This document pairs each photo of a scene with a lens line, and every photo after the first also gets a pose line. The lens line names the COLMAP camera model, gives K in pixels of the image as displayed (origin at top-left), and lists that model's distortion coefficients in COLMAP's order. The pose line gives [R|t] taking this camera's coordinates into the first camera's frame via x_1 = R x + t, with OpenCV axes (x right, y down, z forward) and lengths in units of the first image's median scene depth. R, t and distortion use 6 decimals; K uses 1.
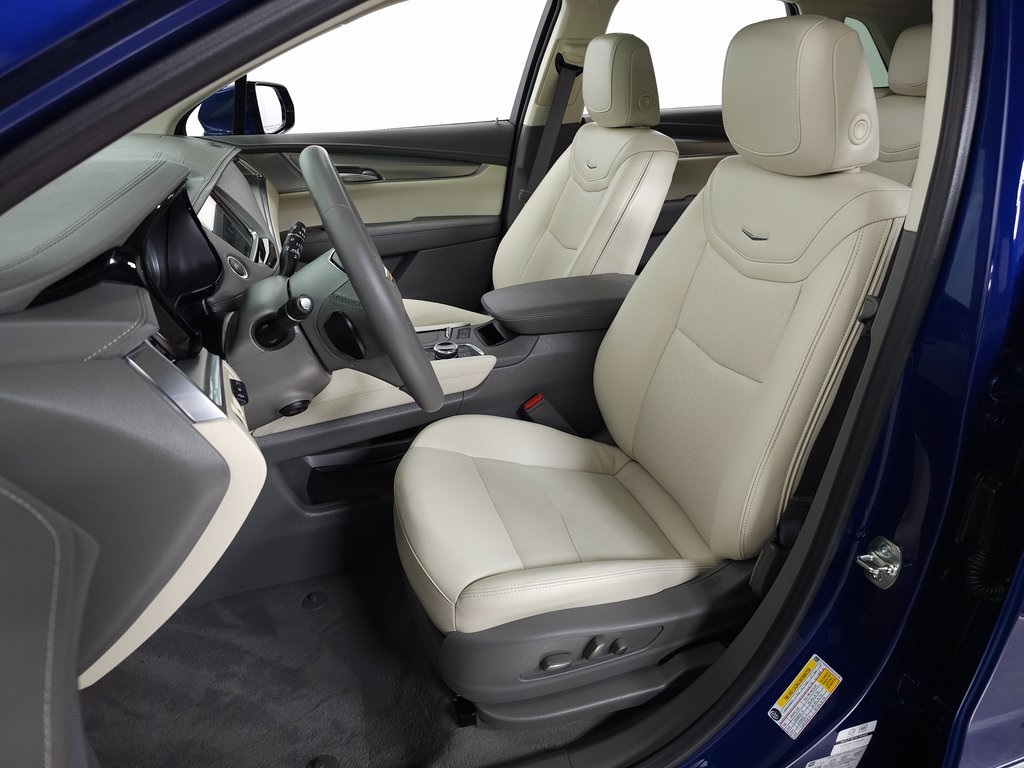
lens RADIAL K [[695.7, 0, 512.0], [0, 695.7, 384.0], [0, 0, 1]] dist [0.044484, -0.045990]
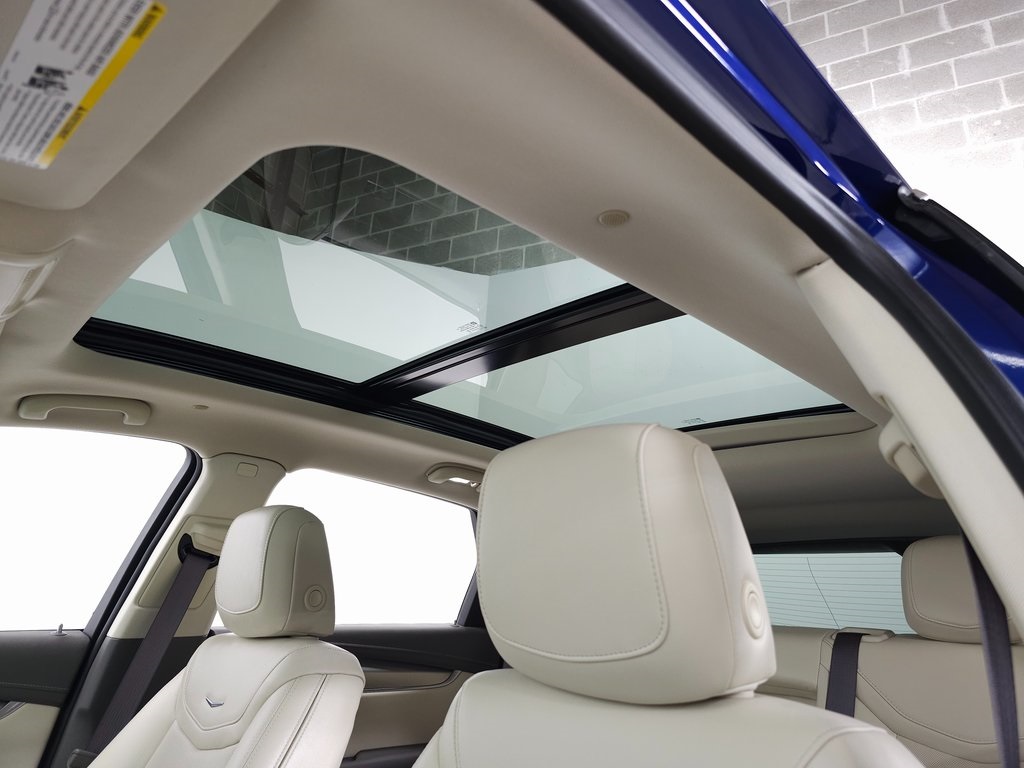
lens RADIAL K [[695.7, 0, 512.0], [0, 695.7, 384.0], [0, 0, 1]] dist [0.044484, -0.045990]
pose [[0.892799, 0.188937, 0.408917, 0.042161], [0.141583, 0.744078, -0.652919, -0.084616], [-0.427627, 0.640821, 0.637561, 0.323922]]
